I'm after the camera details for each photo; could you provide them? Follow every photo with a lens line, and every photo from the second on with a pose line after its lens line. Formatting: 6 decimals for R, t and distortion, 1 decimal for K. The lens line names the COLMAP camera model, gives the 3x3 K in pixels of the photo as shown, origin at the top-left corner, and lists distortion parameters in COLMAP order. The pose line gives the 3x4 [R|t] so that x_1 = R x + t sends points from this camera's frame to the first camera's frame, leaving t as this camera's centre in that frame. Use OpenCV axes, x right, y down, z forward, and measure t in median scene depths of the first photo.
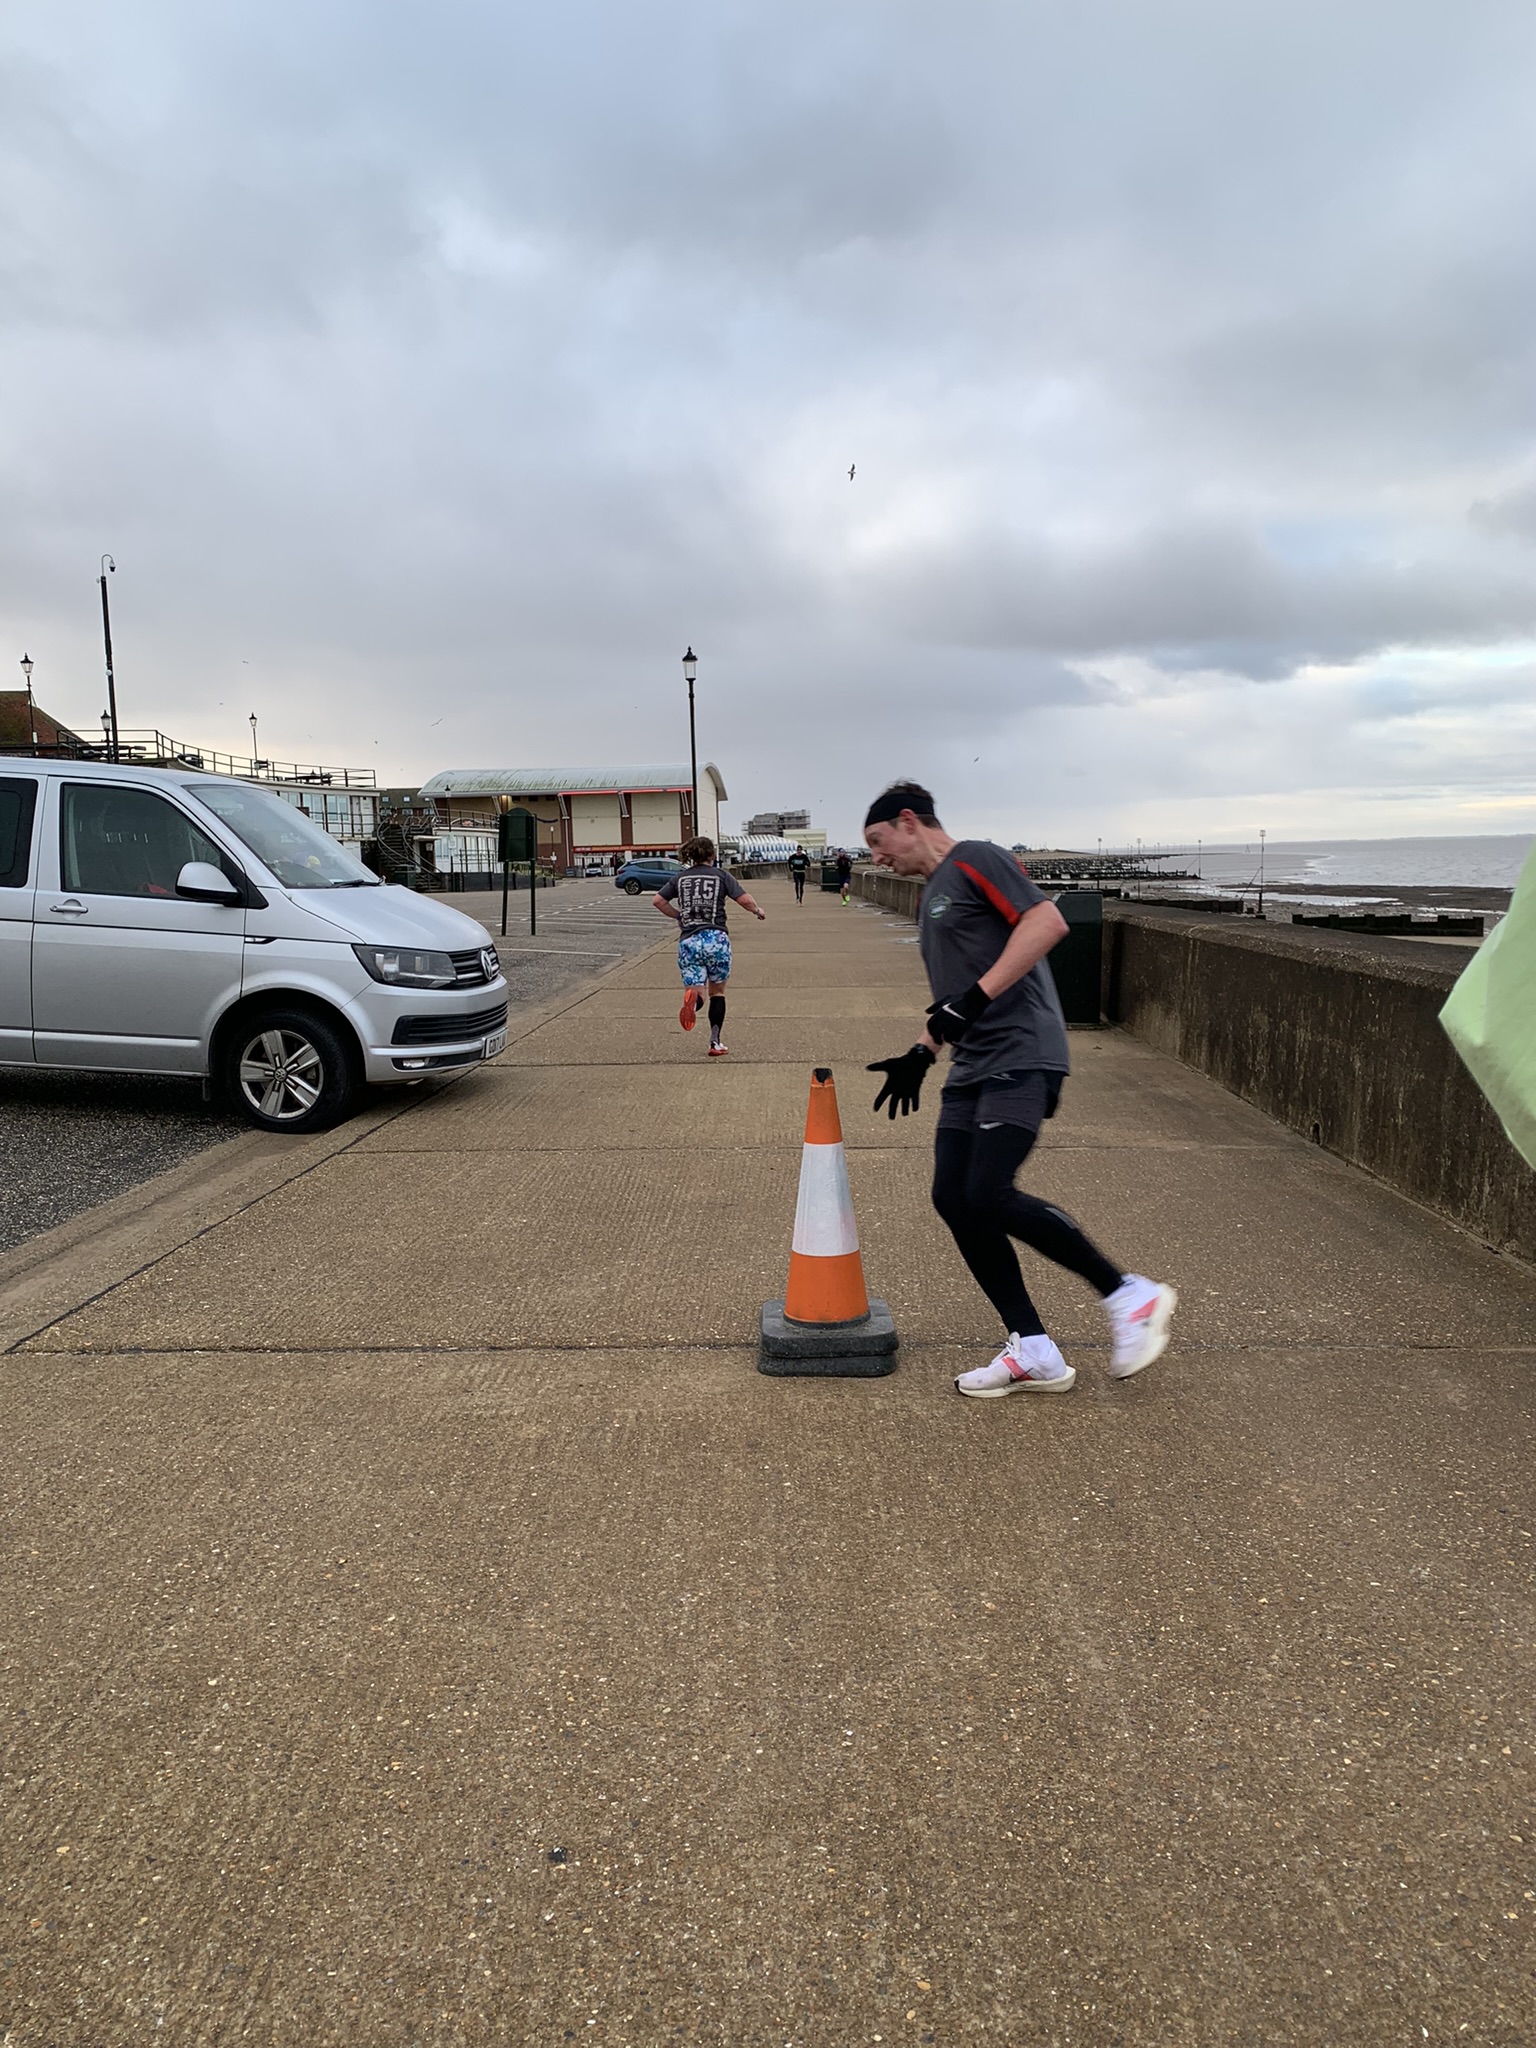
lens RADIAL K [[1601.1, 0, 763.4], [0, 1601.1, 1032.5], [0, 0, 1]] dist [0.055406, -0.071748]
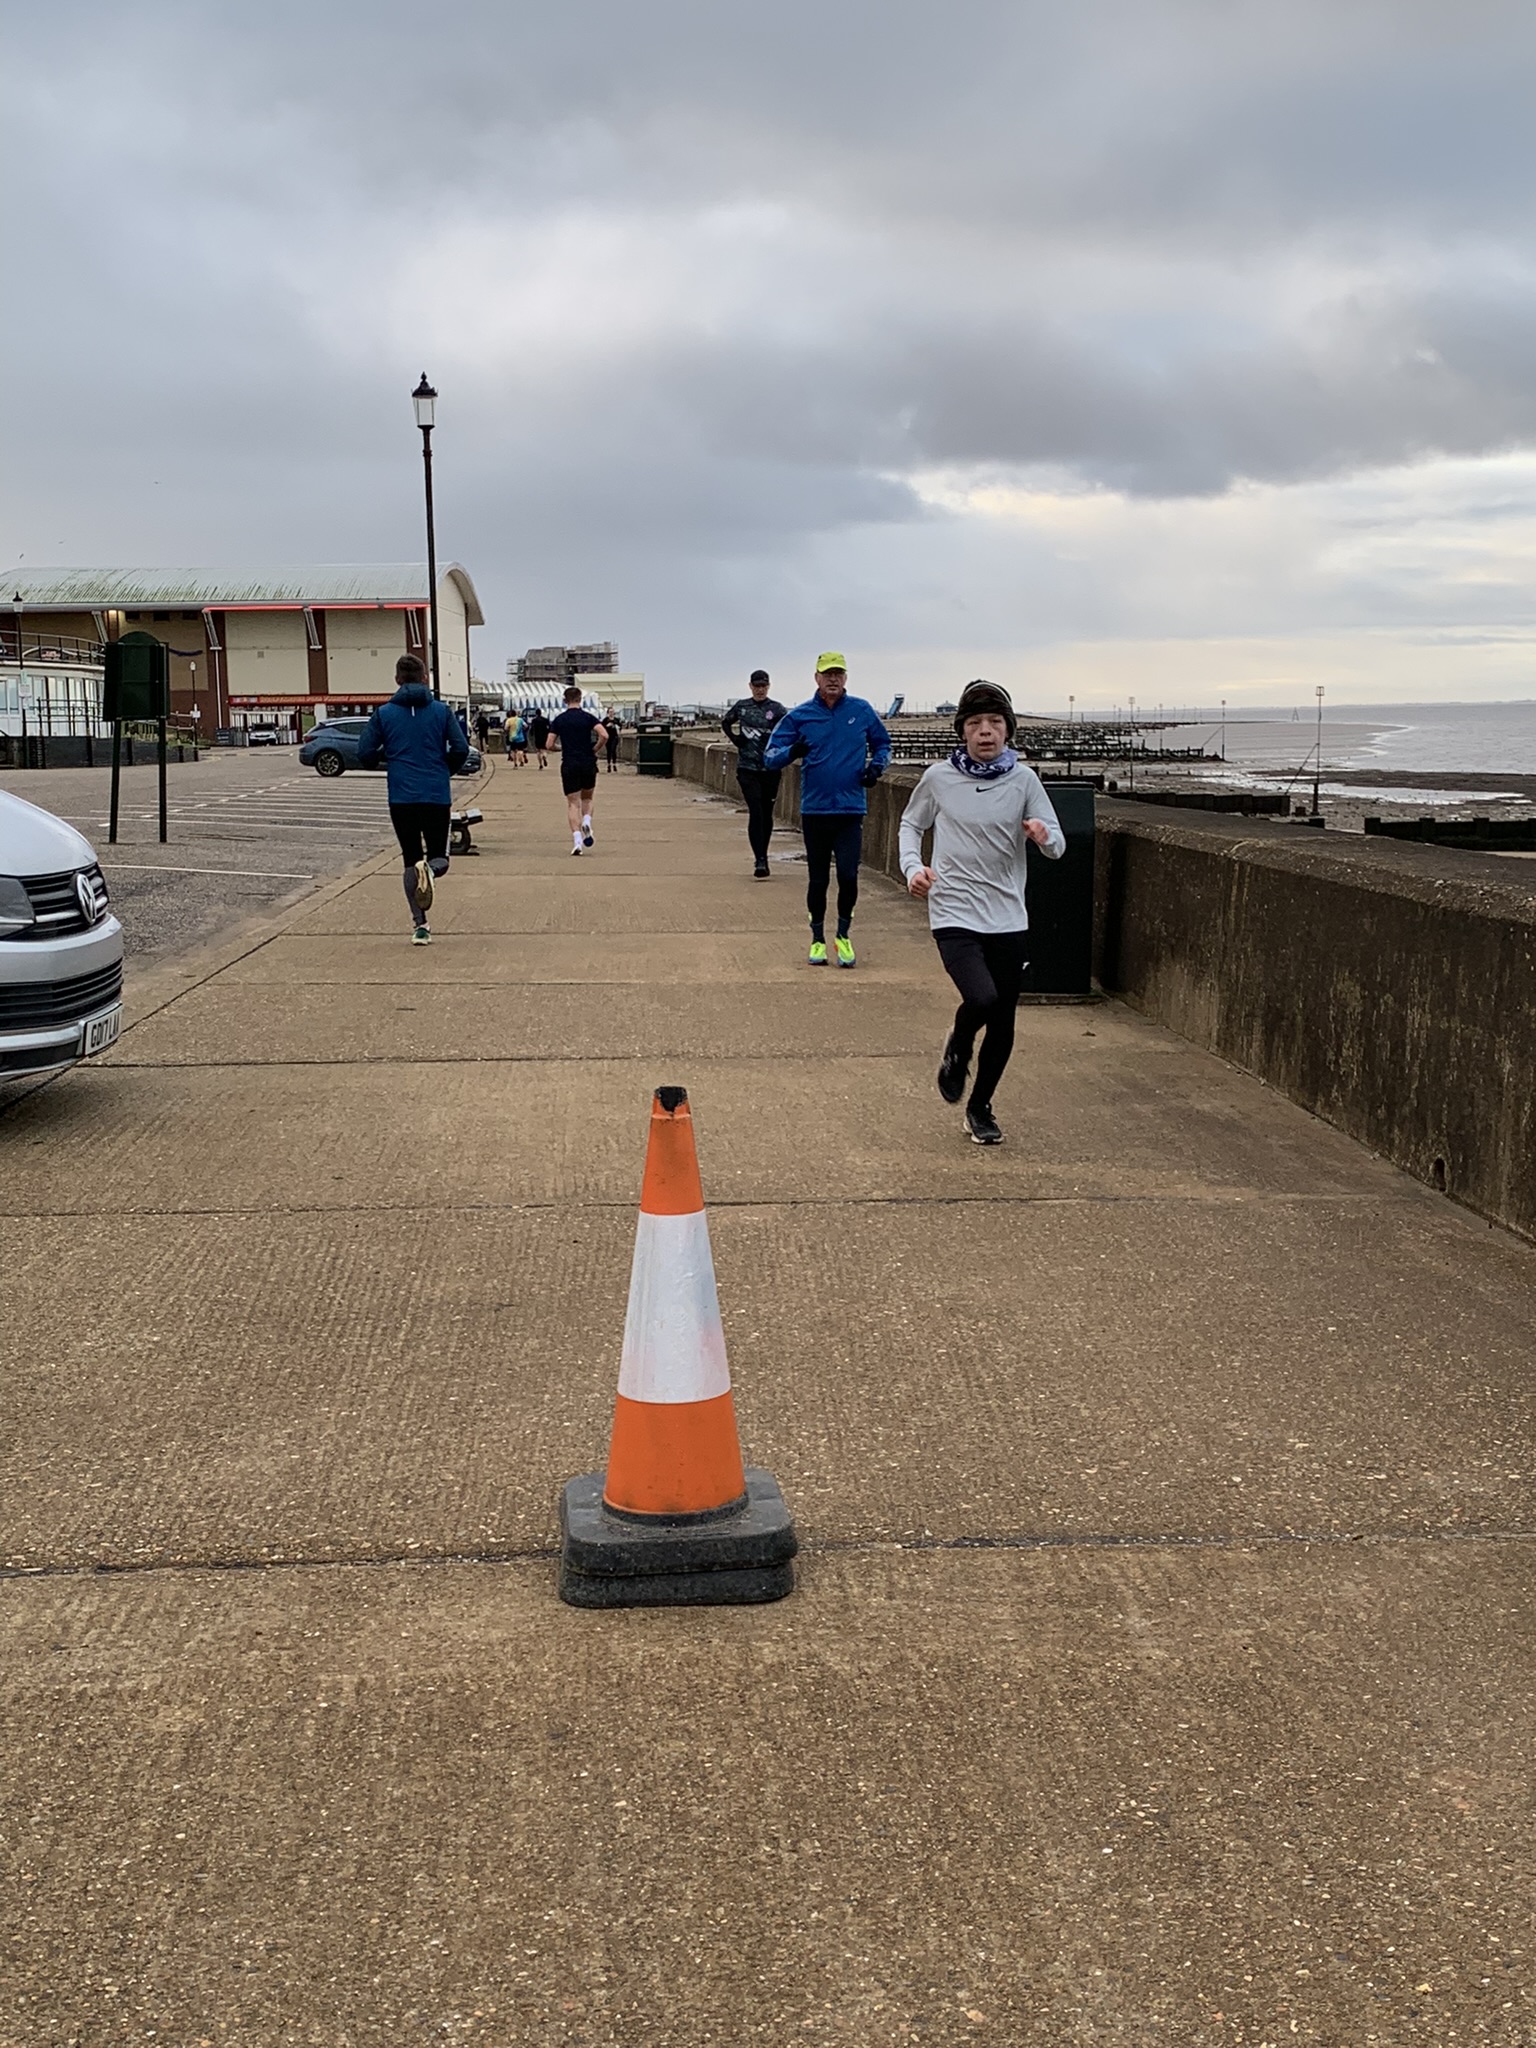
lens RADIAL K [[2552.9, 0, 794.9], [0, 2552.9, 1026.0], [0, 0, 1]] dist [0.043417, 0.000000]
pose [[0.995011, 0.000527, 0.099764, -0.006518], [-0.001593, 0.999942, 0.010607, -0.005296], [-0.099753, -0.010713, 0.994955, 0.028636]]
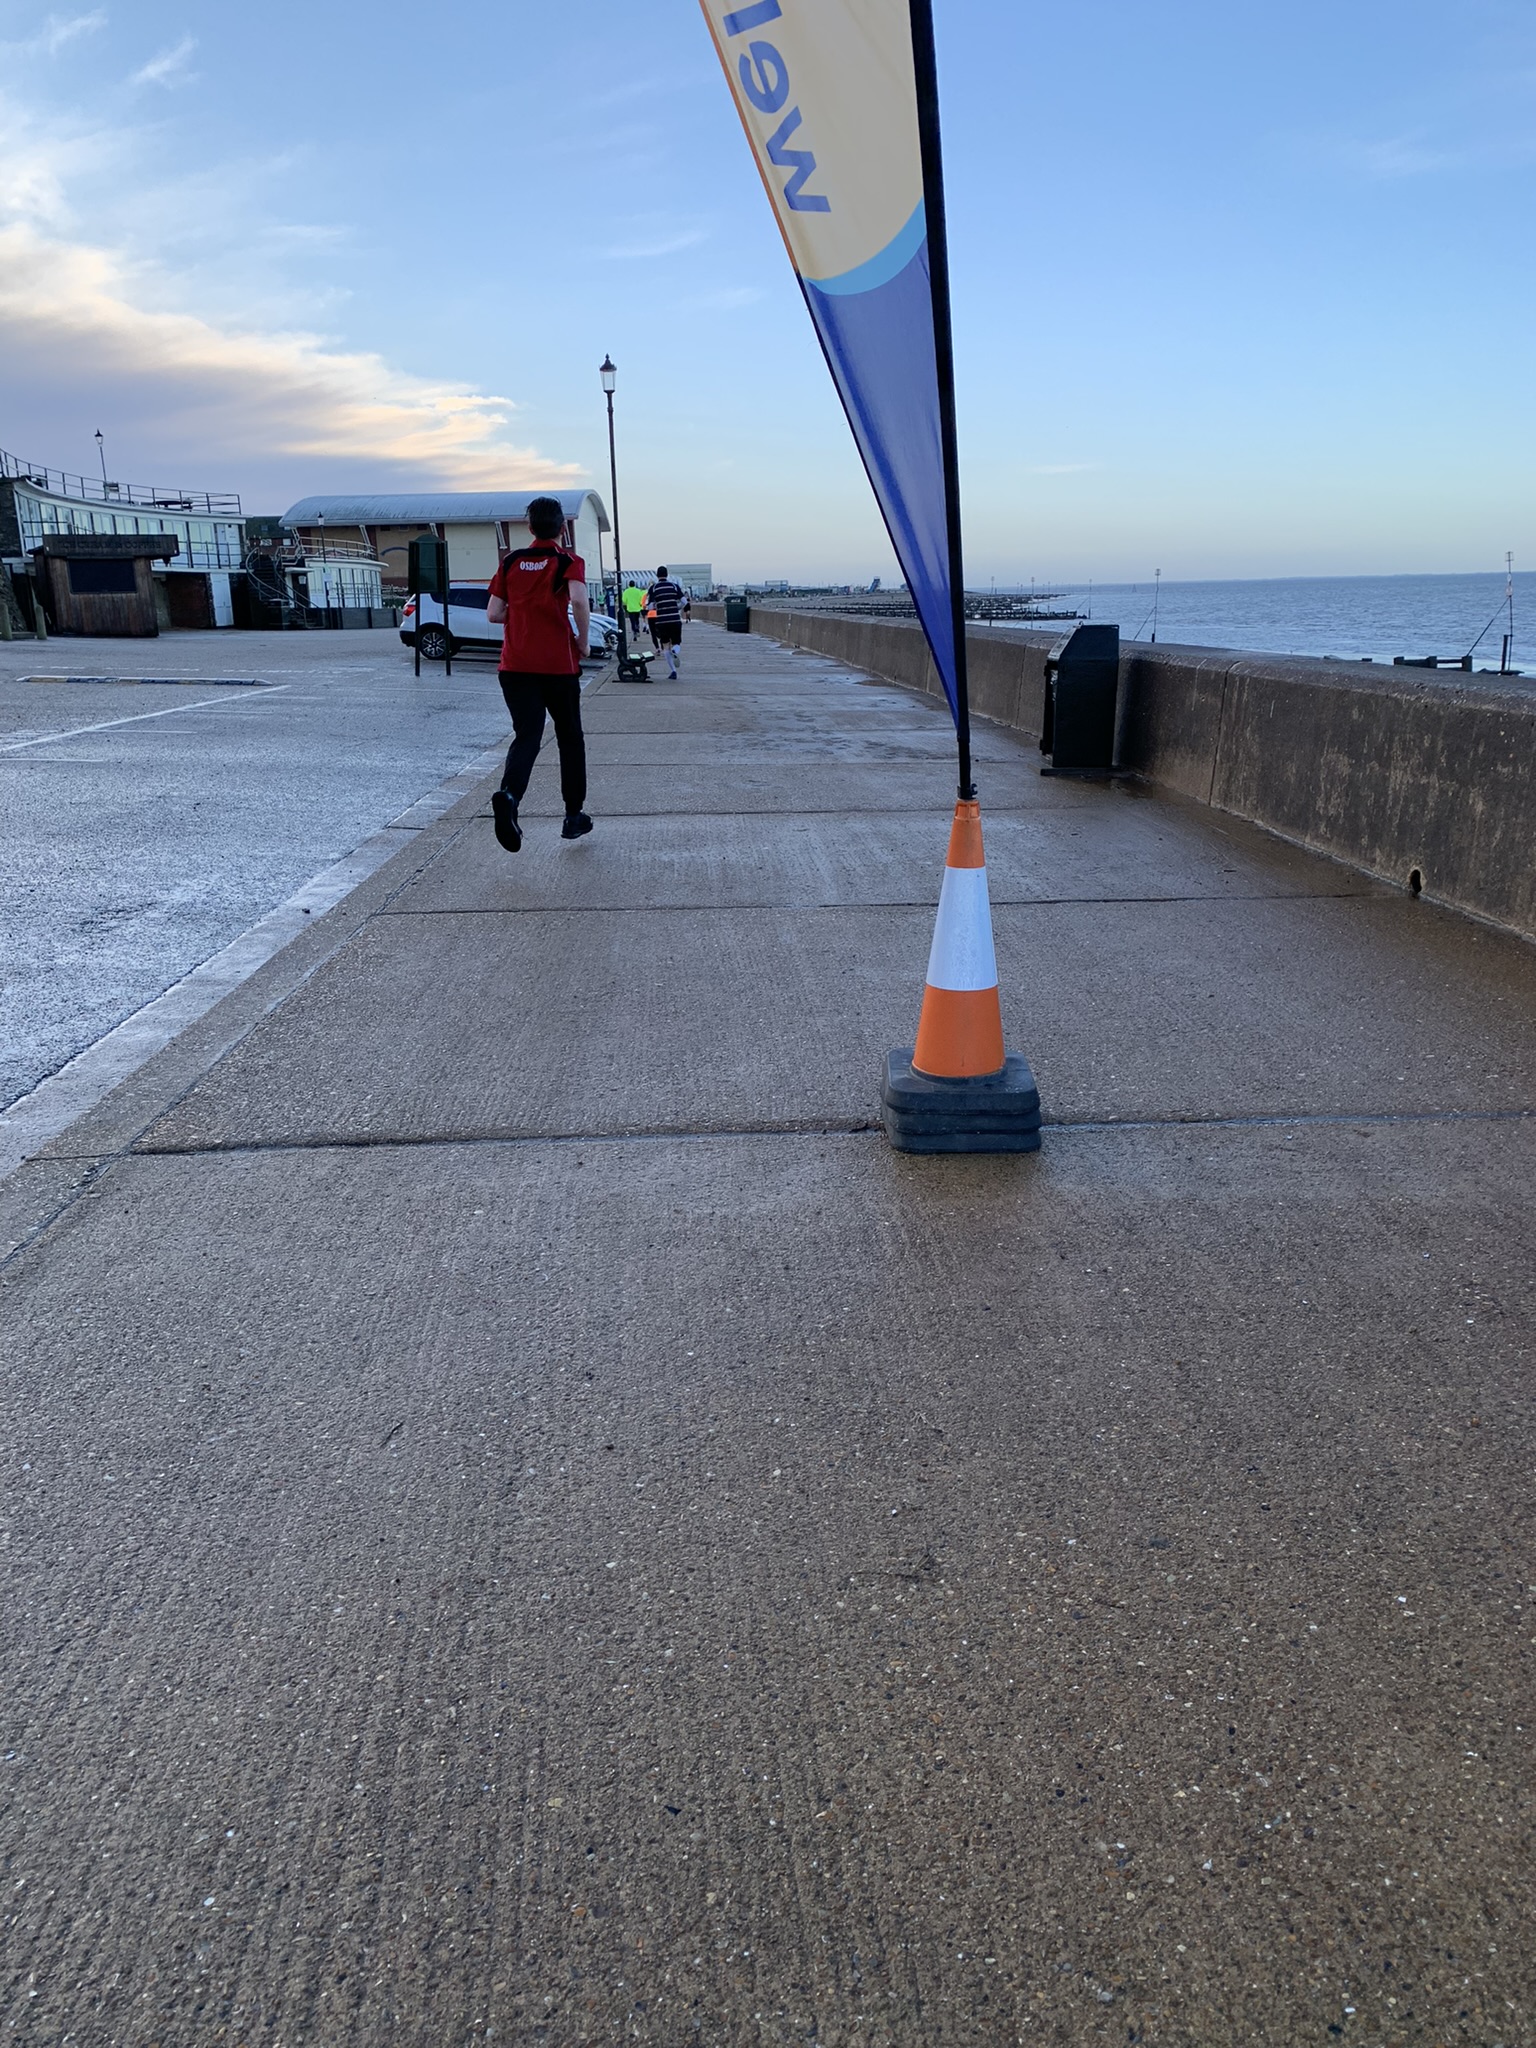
lens RADIAL K [[1601.1, 0, 756.3], [0, 1601.1, 1030.5], [0, 0, 1]] dist [0.055406, -0.071748]
pose [[0.997282, -0.014825, 0.072168, -0.110831], [0.003489, 0.987949, 0.154739, 0.000909], [-0.073593, -0.154067, 0.985316, 0.067884]]
